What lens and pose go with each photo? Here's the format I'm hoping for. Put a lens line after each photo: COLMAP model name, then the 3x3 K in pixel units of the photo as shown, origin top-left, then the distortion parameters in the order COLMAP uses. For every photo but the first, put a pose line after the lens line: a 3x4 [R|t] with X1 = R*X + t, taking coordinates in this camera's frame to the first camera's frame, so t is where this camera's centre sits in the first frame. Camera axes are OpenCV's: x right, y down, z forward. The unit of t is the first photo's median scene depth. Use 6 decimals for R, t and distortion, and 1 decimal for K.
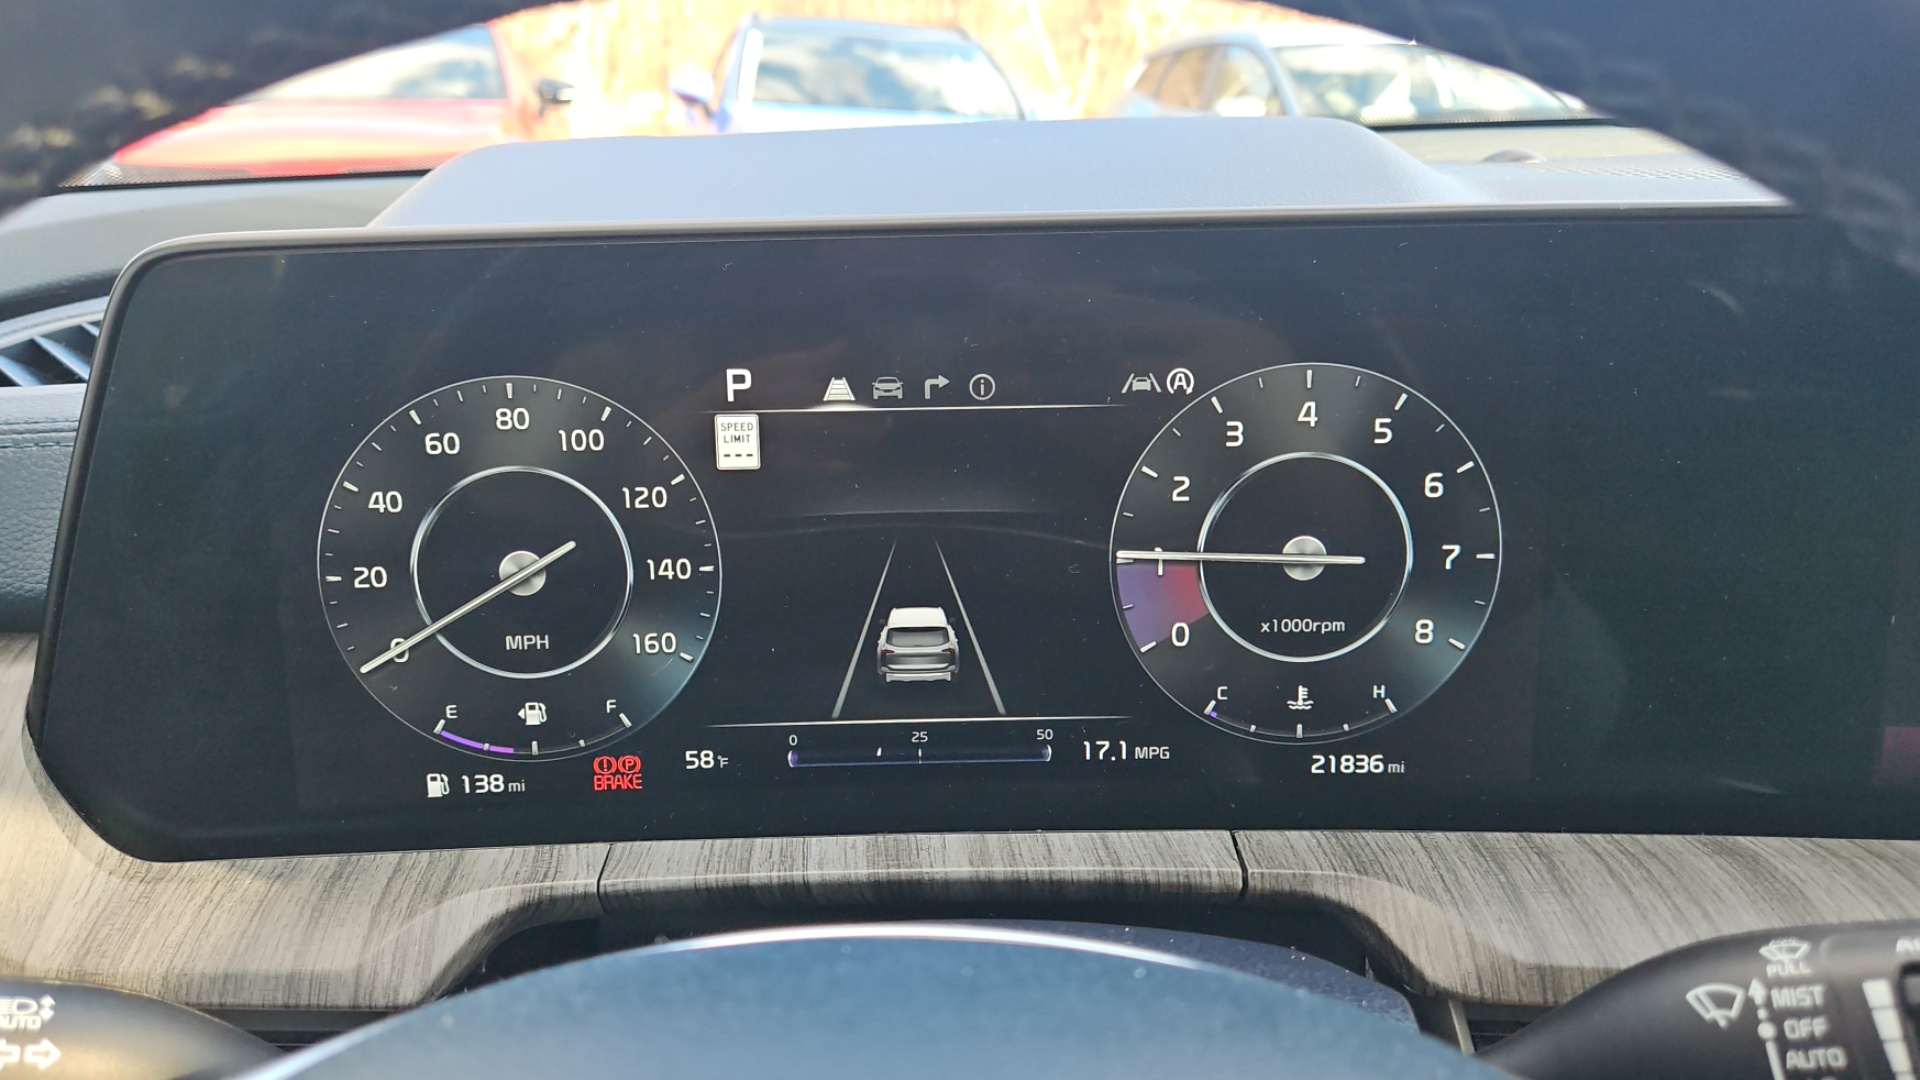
lens RADIAL K [[1409.0, 0, 958.0], [0, 1409.0, 540.3], [0, 0, 1]] dist [0.043267, -0.047462]
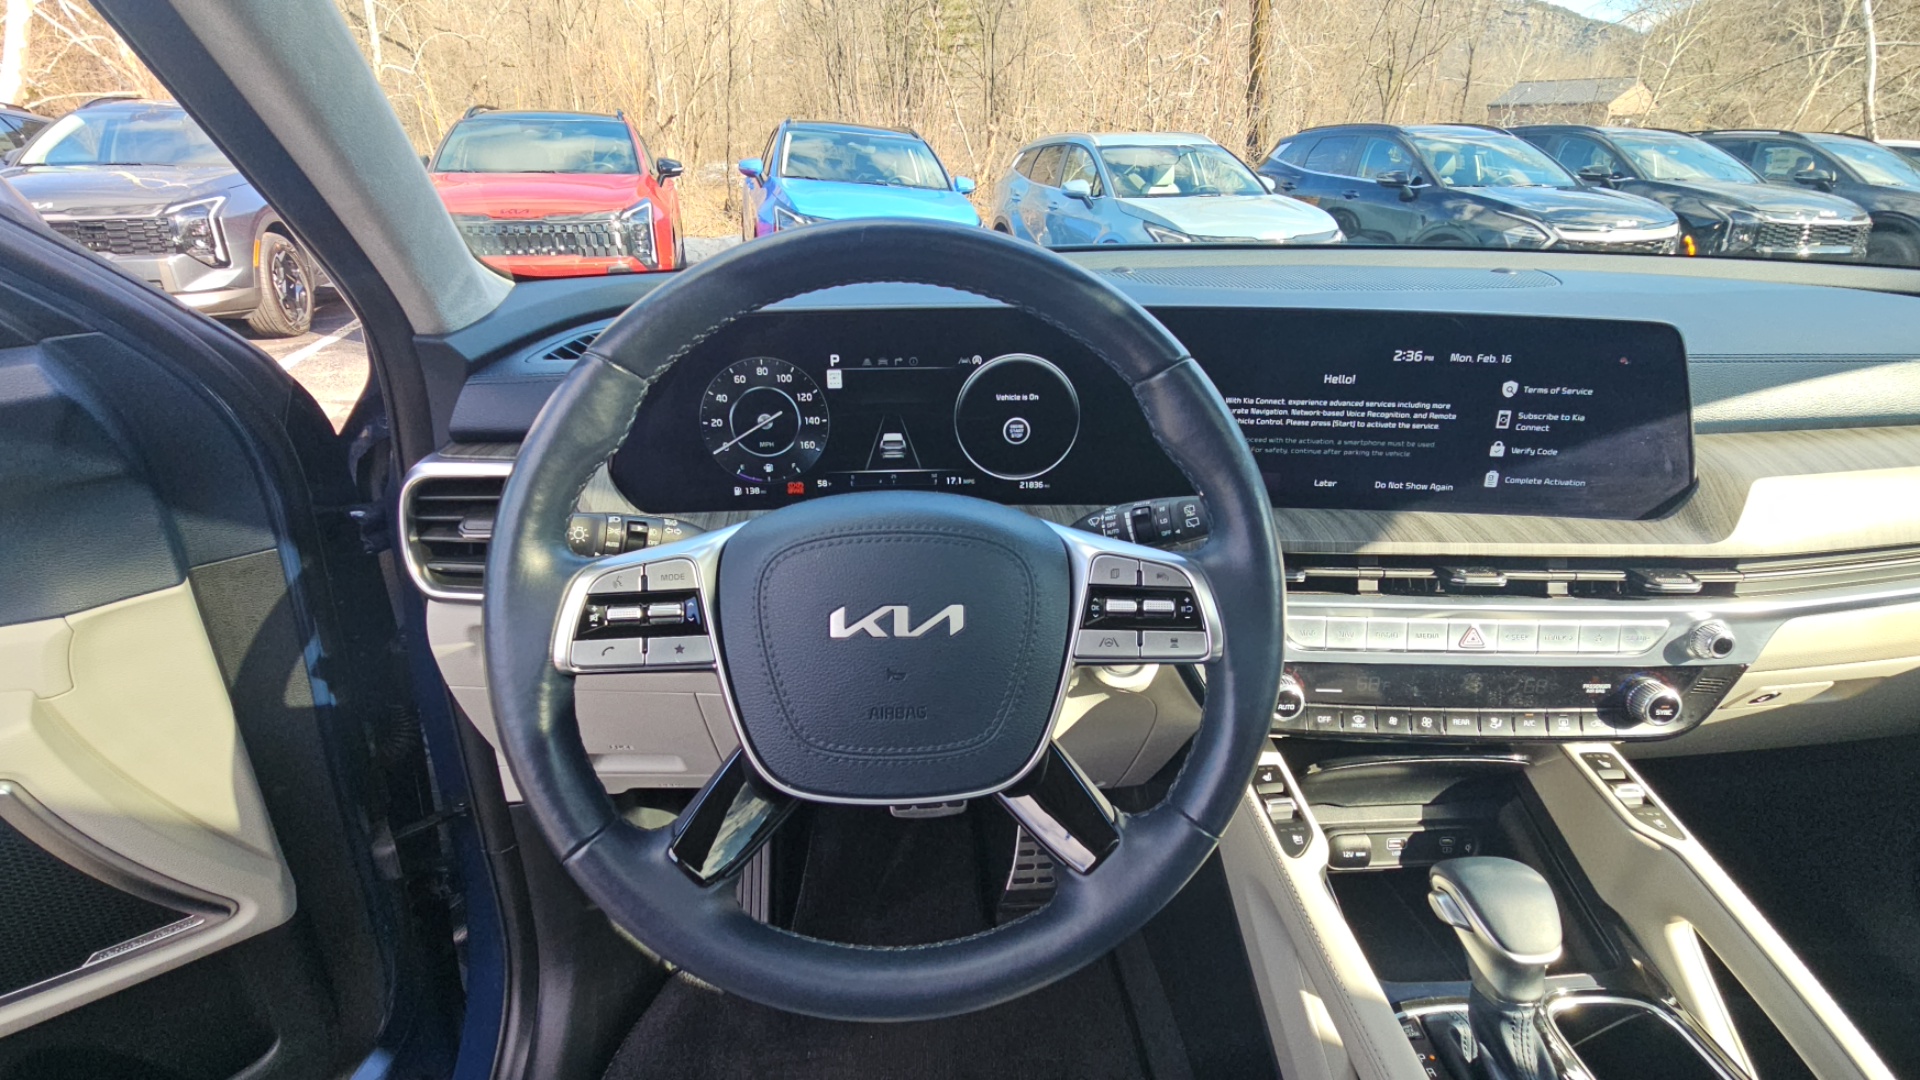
lens RADIAL K [[846.6, 0, 948.0], [0, 846.6, 535.5], [0, 0, 1]] dist [0.007922, -0.001674]
pose [[0.999154, -0.002844, 0.041032, 0.015386], [-0.001611, 0.994134, 0.108143, 0.068300], [-0.041099, -0.108118, 0.993288, -0.868879]]
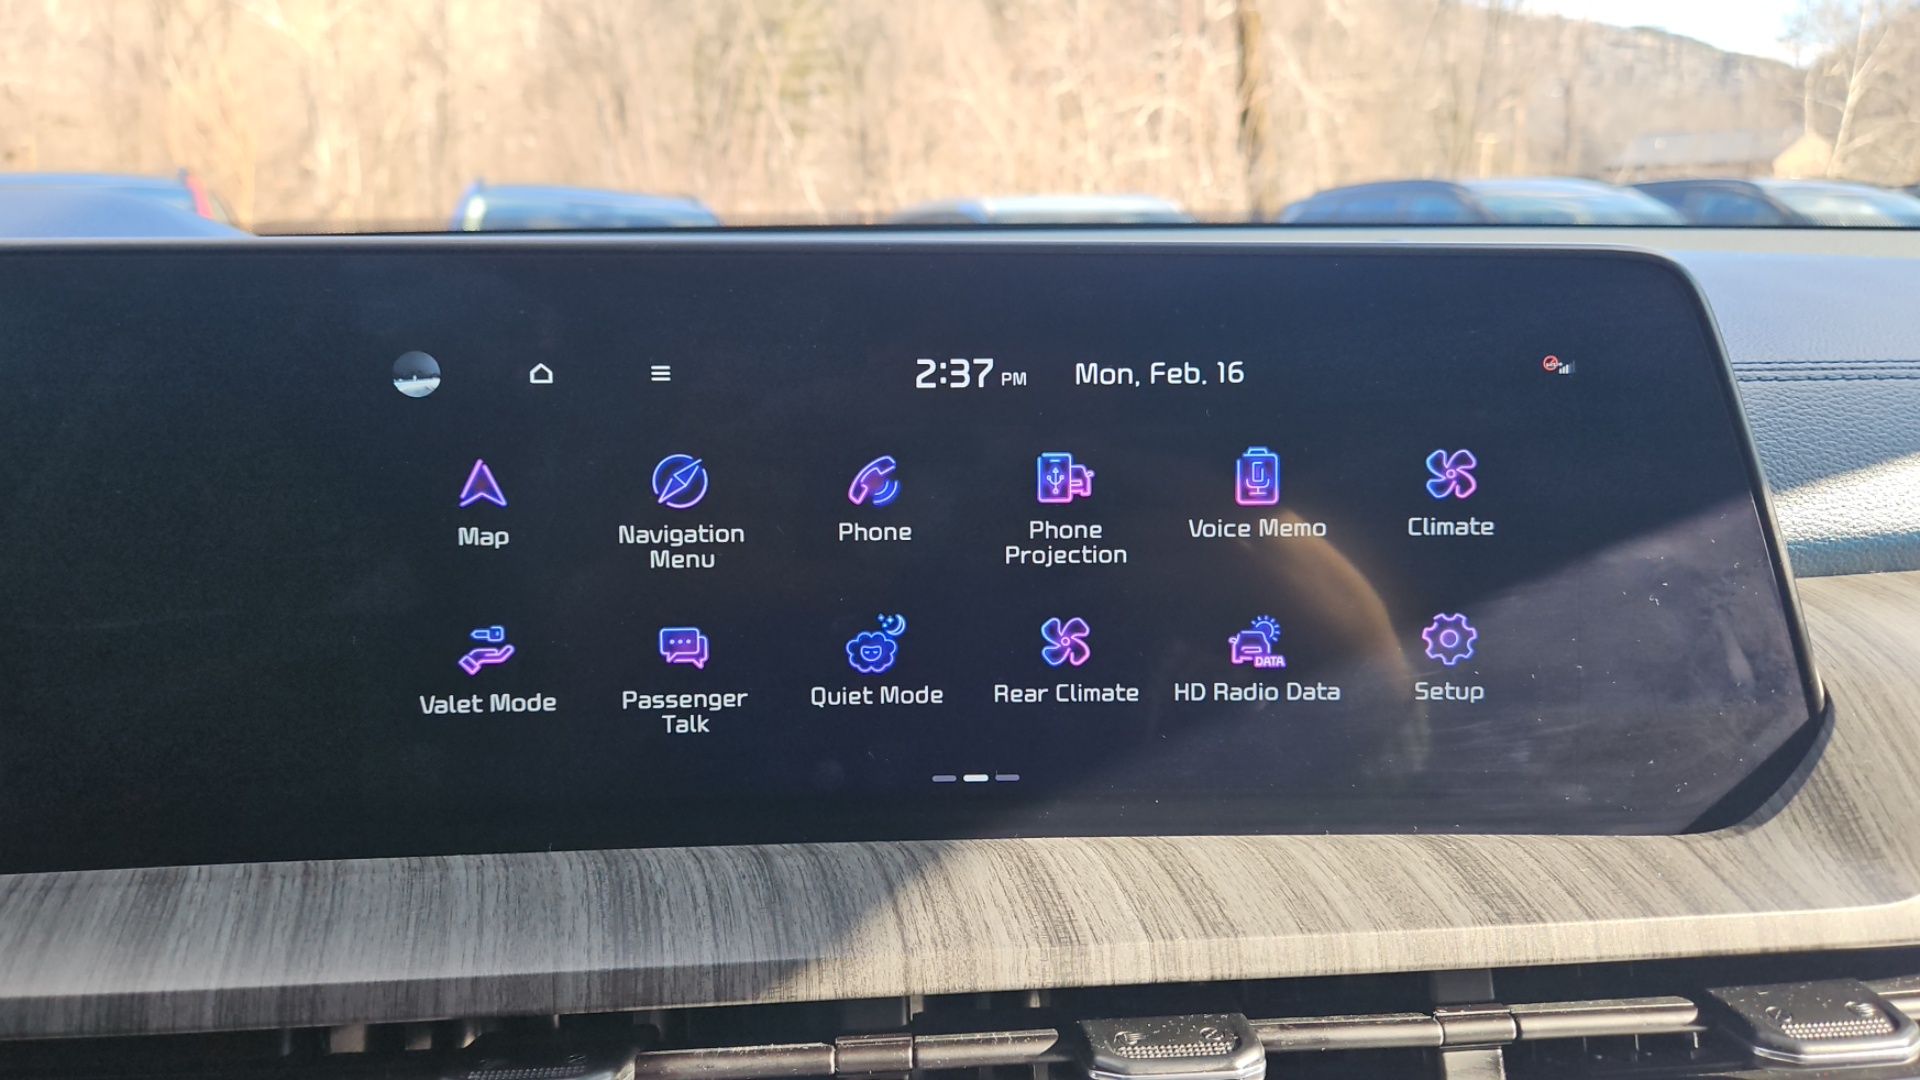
lens RADIAL K [[1409.0, 0, 958.4], [0, 1409.0, 538.8], [0, 0, 1]] dist [0.043267, -0.047462]
pose [[0.991326, -0.027778, 0.128459, 0.941188], [0.042510, 0.992640, -0.113398, 0.116364], [-0.124363, 0.117875, 0.985210, -0.059181]]
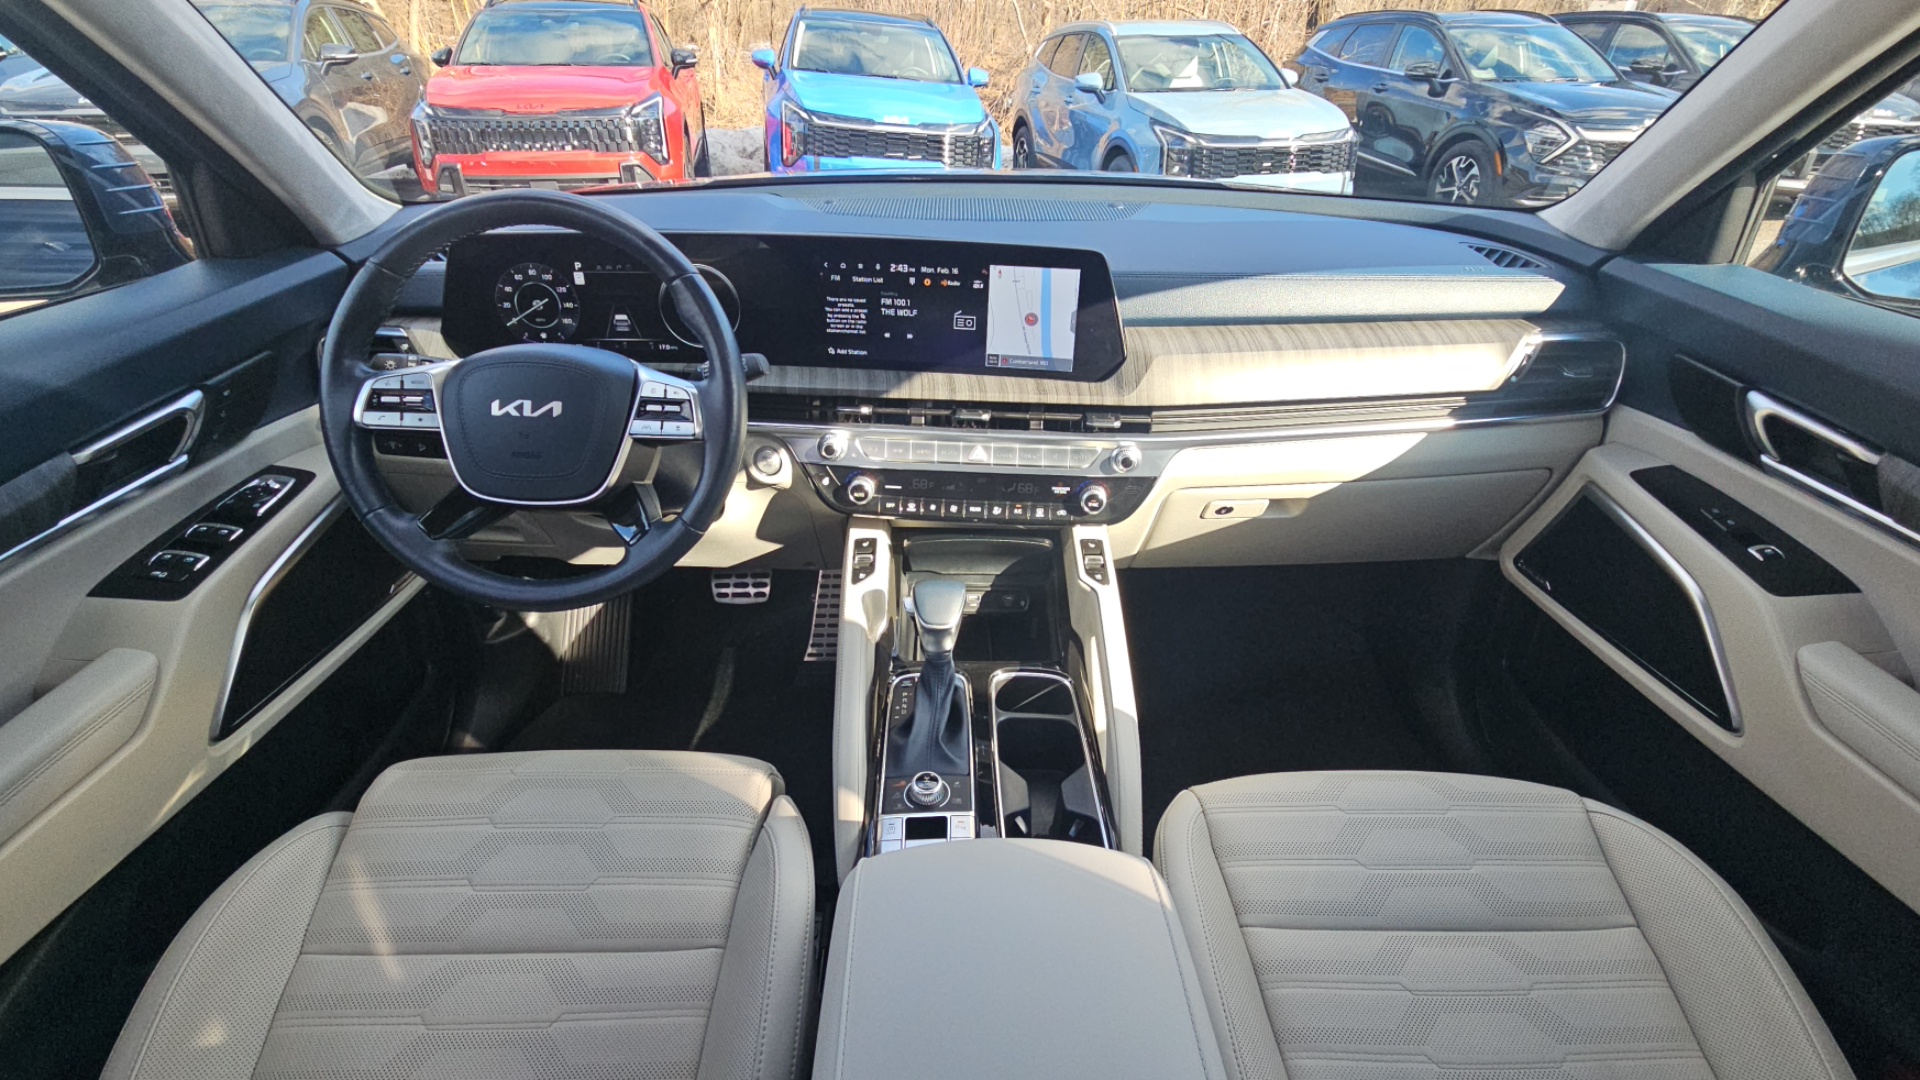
lens RADIAL K [[846.6, 0, 951.9], [0, 846.6, 541.0], [0, 0, 1]] dist [0.007922, -0.001674]
pose [[0.999567, 0.026097, -0.013581, 1.163342], [-0.022350, 0.973810, 0.226263, 0.118855], [0.019130, -0.225862, 0.973972, -1.981938]]
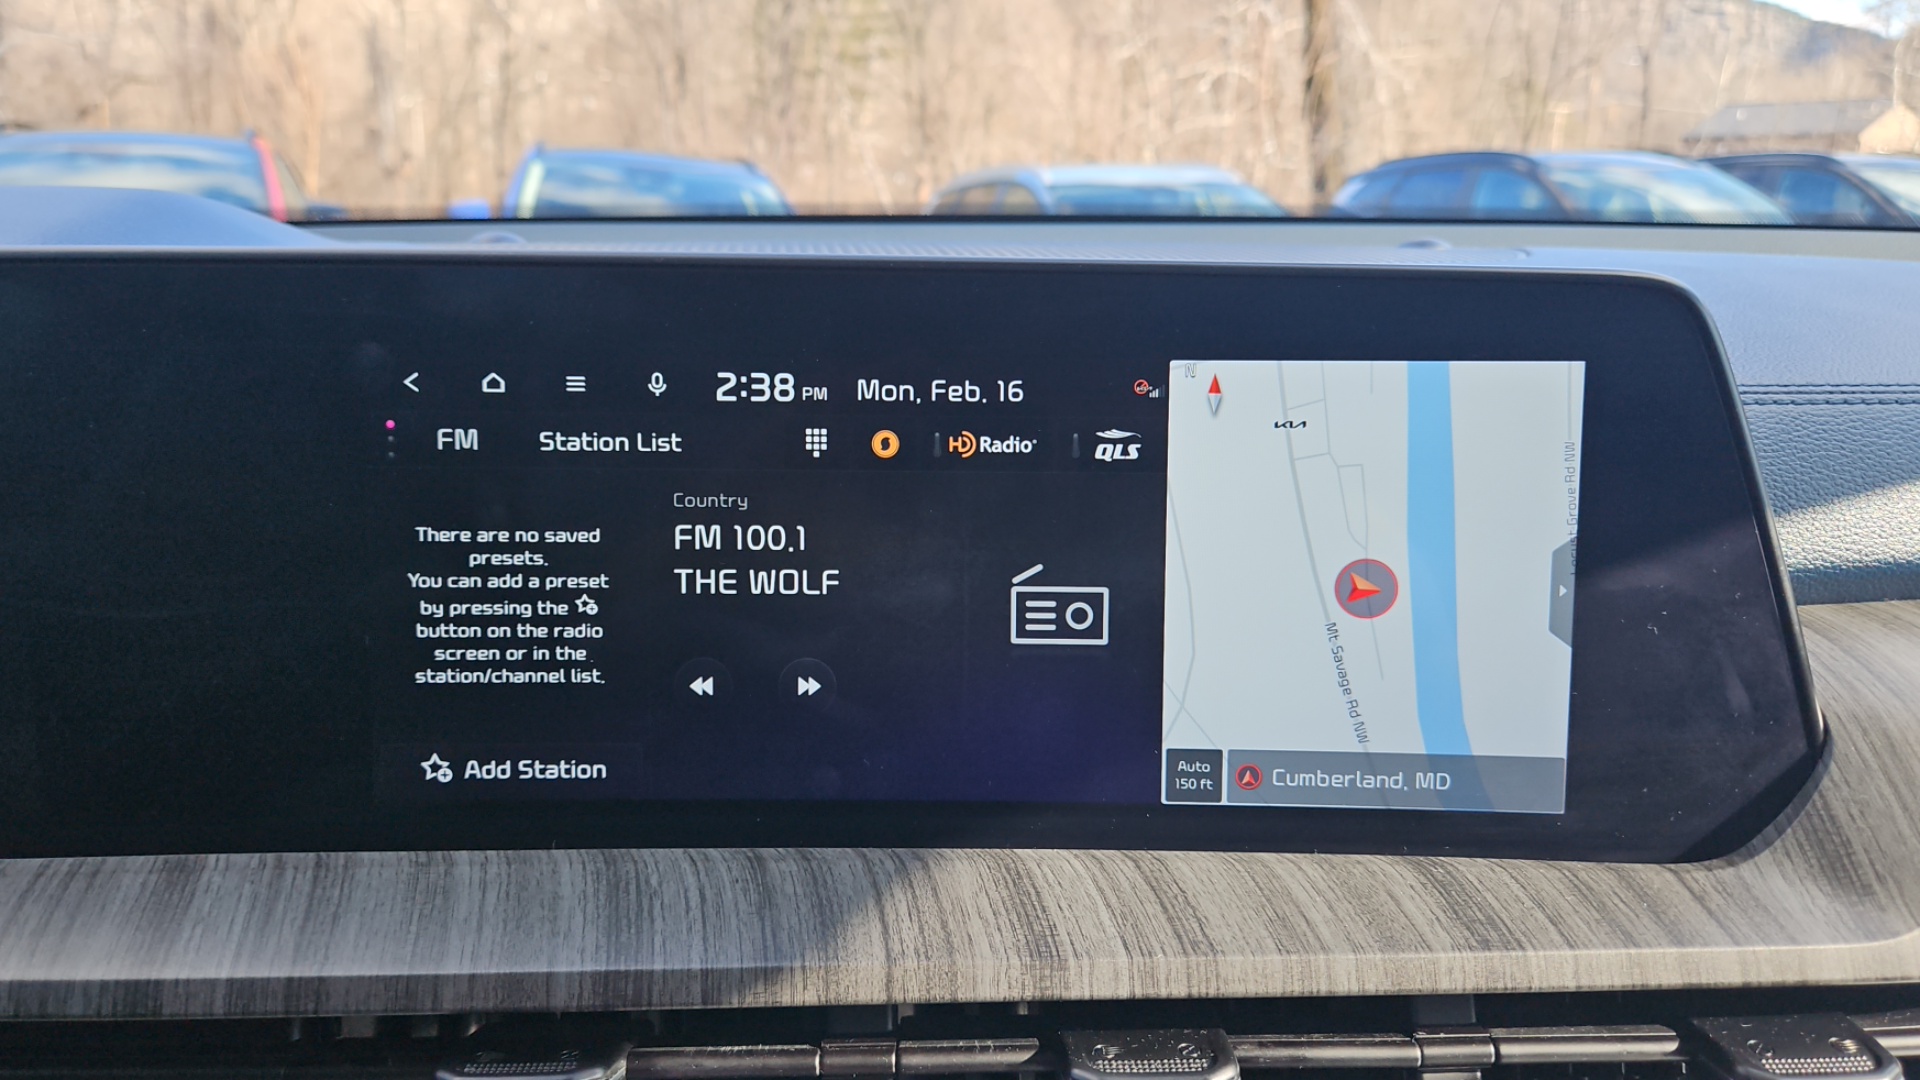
lens RADIAL K [[1409.0, 0, 959.2], [0, 1409.0, 544.1], [0, 0, 1]] dist [0.043267, -0.047462]
pose [[0.995752, -0.011417, 0.091366, 0.980287], [0.019487, 0.995936, -0.087929, 0.085399], [-0.089991, 0.089336, 0.991928, -0.079225]]
